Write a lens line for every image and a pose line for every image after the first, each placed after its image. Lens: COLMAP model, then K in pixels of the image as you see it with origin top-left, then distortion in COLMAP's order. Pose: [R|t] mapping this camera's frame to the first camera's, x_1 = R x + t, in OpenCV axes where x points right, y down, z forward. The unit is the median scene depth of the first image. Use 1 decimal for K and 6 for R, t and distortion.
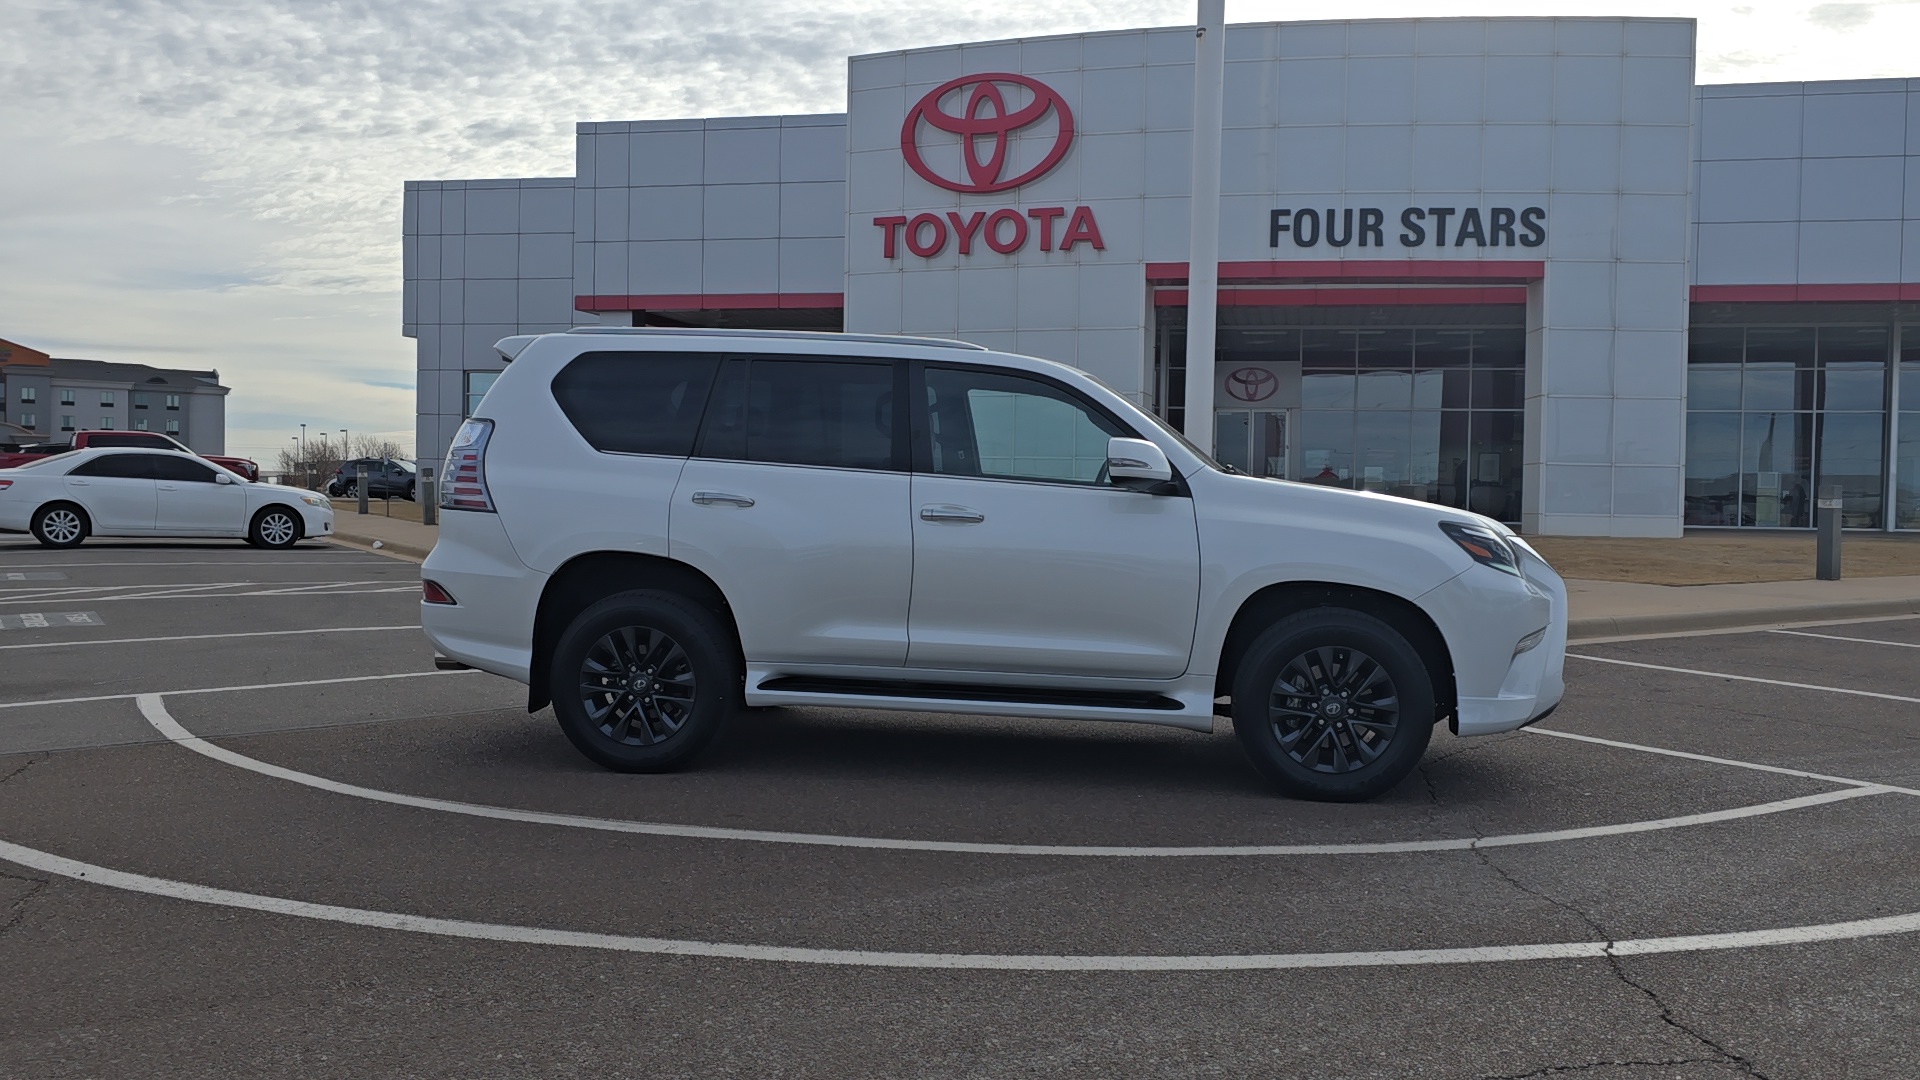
lens RADIAL K [[1597.1, 0, 973.0], [0, 1597.1, 540.2], [0, 0, 1]] dist [0.001639, -0.001619]
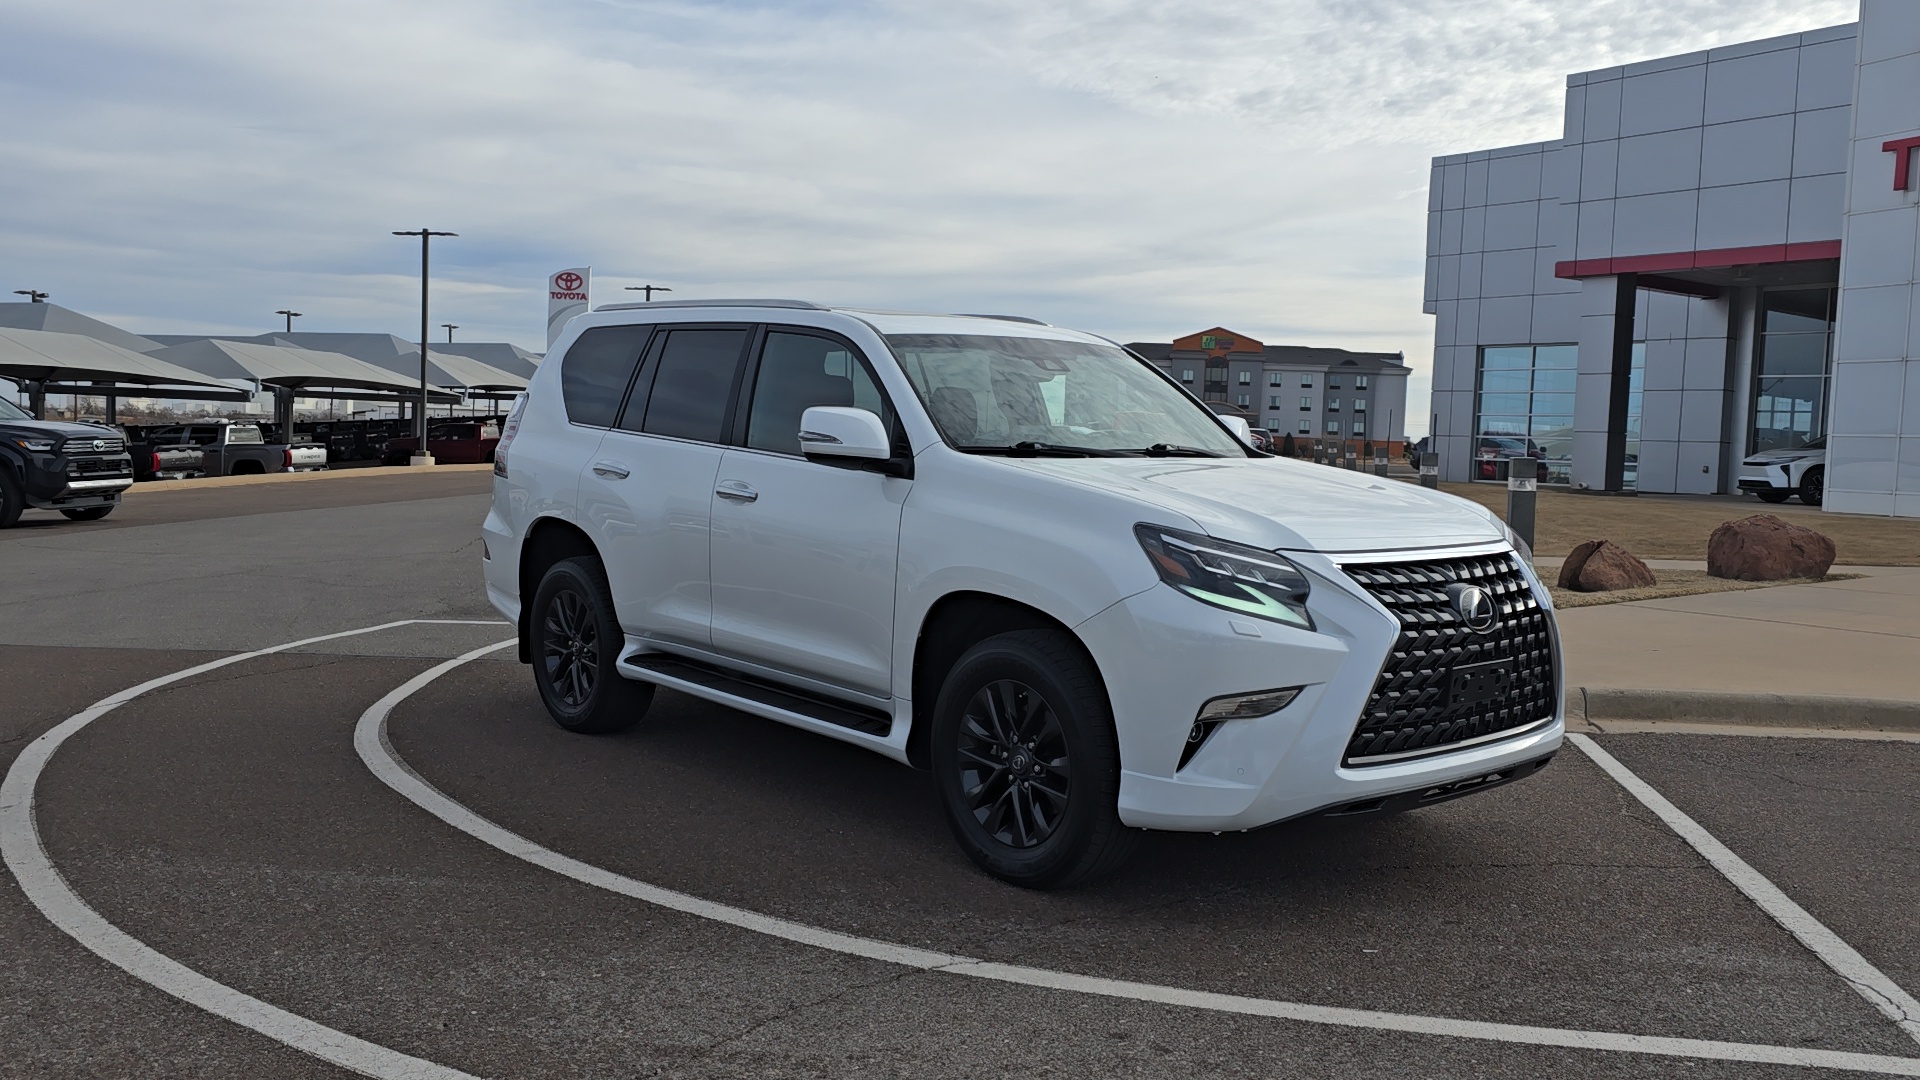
lens RADIAL K [[1597.1, 0, 960.4], [0, 1597.1, 543.4], [0, 0, 1]] dist [0.001639, -0.001619]
pose [[0.744866, 0.051703, -0.665207, 0.162211], [-0.041155, 0.998655, 0.031536, -0.004921], [0.665943, 0.003886, 0.745992, 0.094468]]
